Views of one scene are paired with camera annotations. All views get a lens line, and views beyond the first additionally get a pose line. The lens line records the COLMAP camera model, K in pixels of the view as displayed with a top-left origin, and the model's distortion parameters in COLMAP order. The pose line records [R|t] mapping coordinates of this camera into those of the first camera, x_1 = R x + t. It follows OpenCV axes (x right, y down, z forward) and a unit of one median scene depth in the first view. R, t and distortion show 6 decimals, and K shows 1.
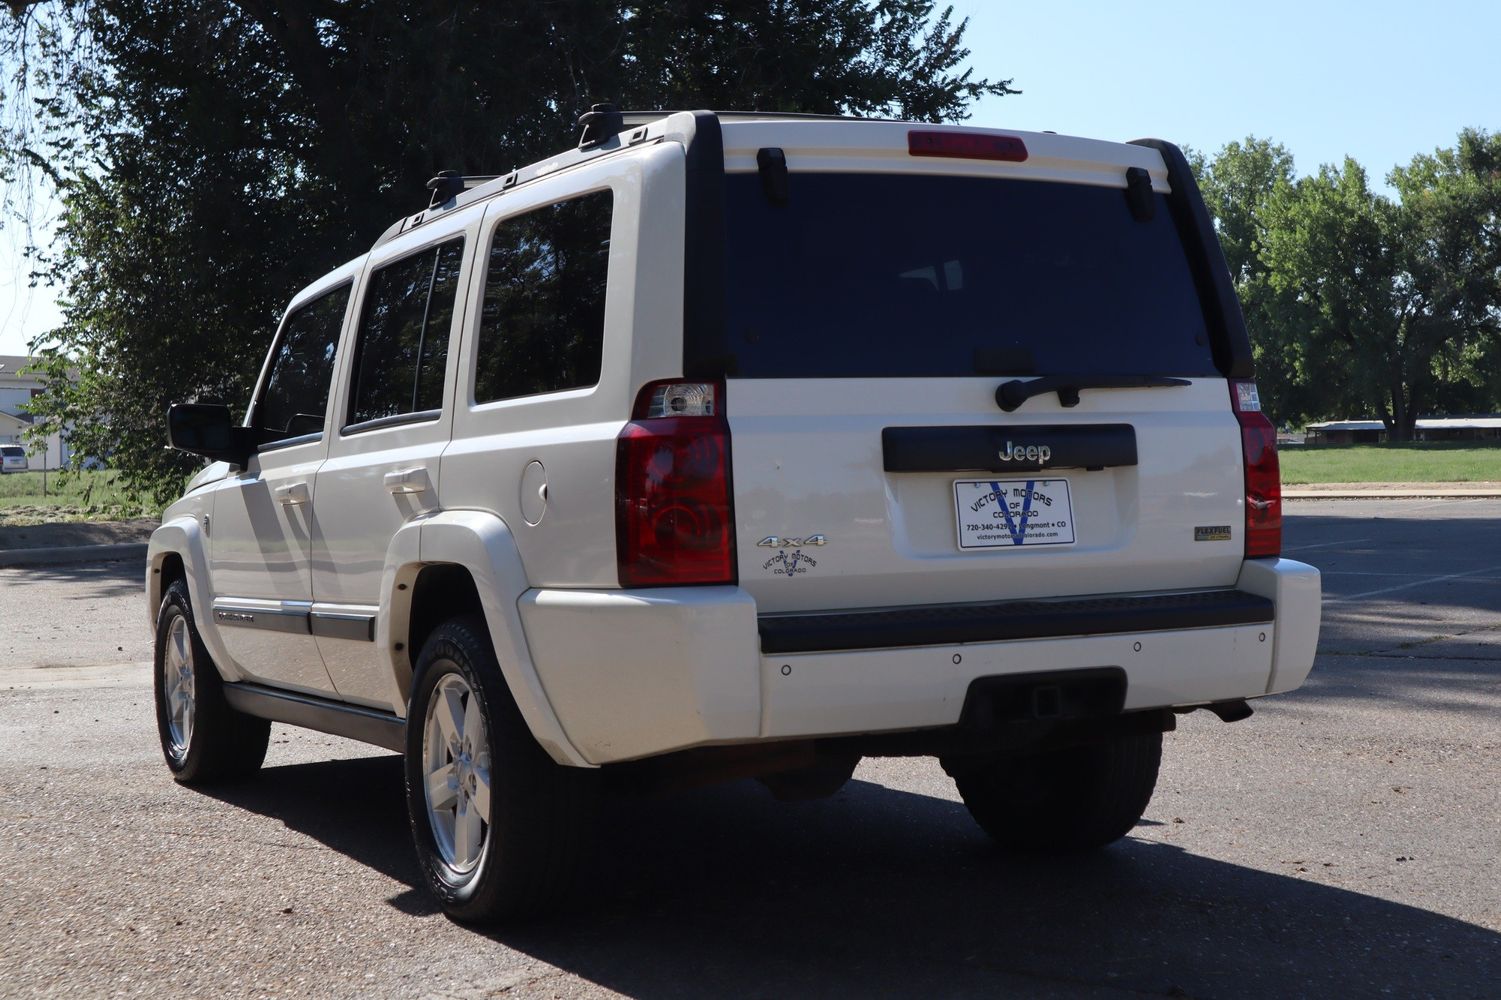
lens RADIAL K [[2216.3, 0, 750.5], [0, 2216.3, 500.0], [0, 0, 1]] dist [-0.025568, 0.125038]
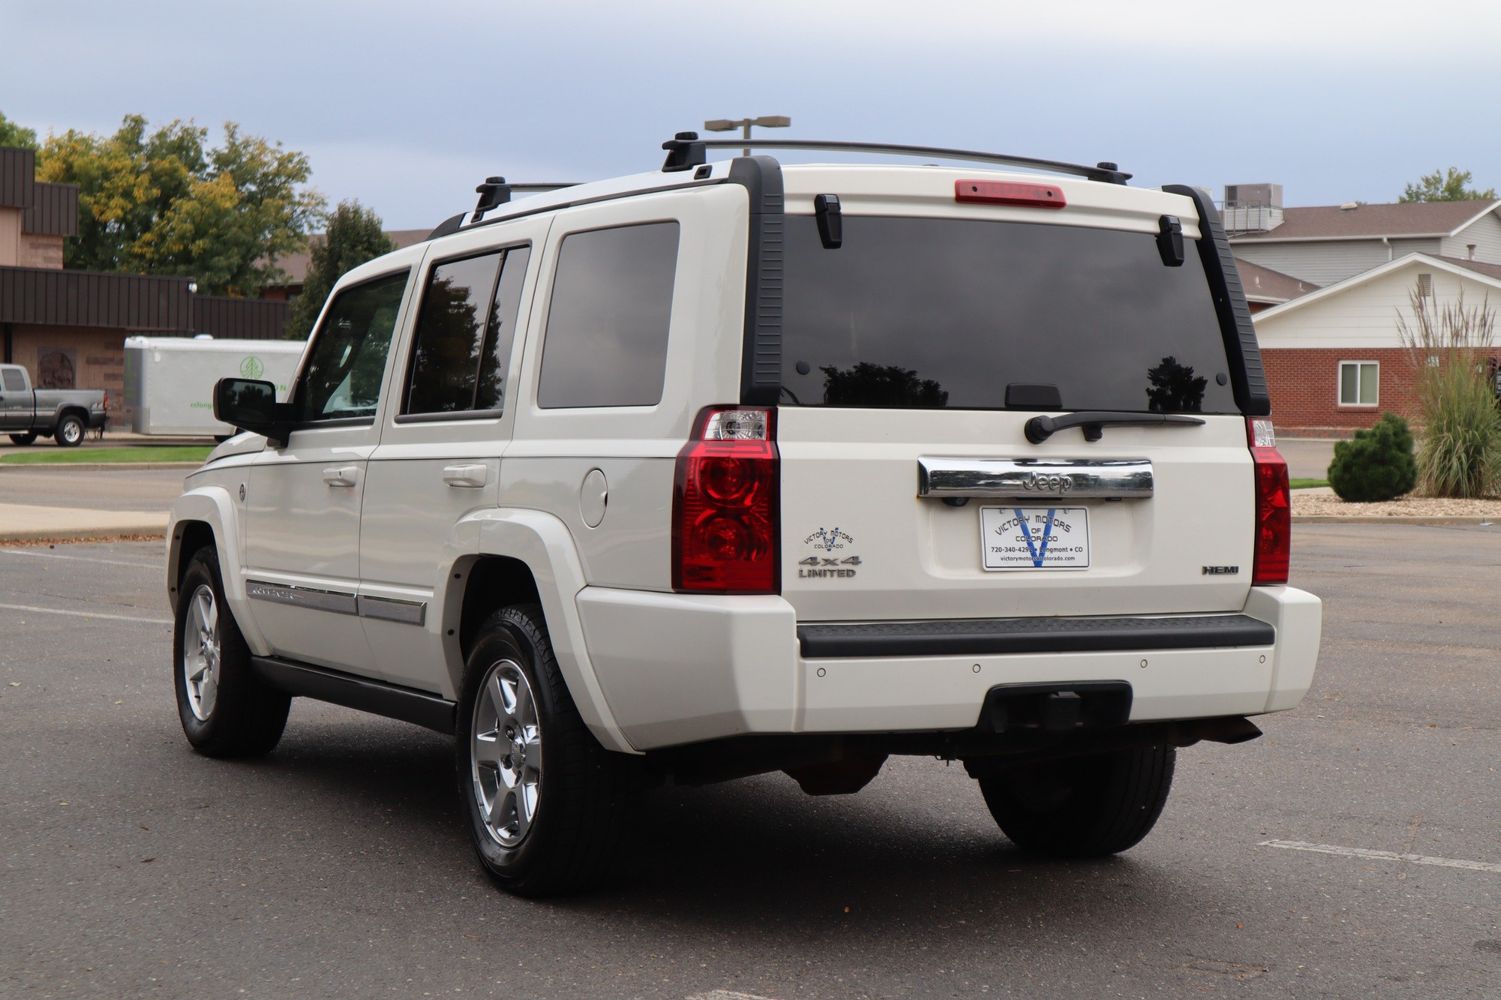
lens RADIAL K [[2517.0, 0, 677.9], [0, 2517.0, 501.0], [0, 0, 1]] dist [-0.034116, -0.069270]
pose [[0.998355, 0.039179, -0.041871, -0.005988], [-0.038631, 0.999158, 0.013819, -0.020986], [0.042377, -0.012178, 0.999027, -0.234772]]
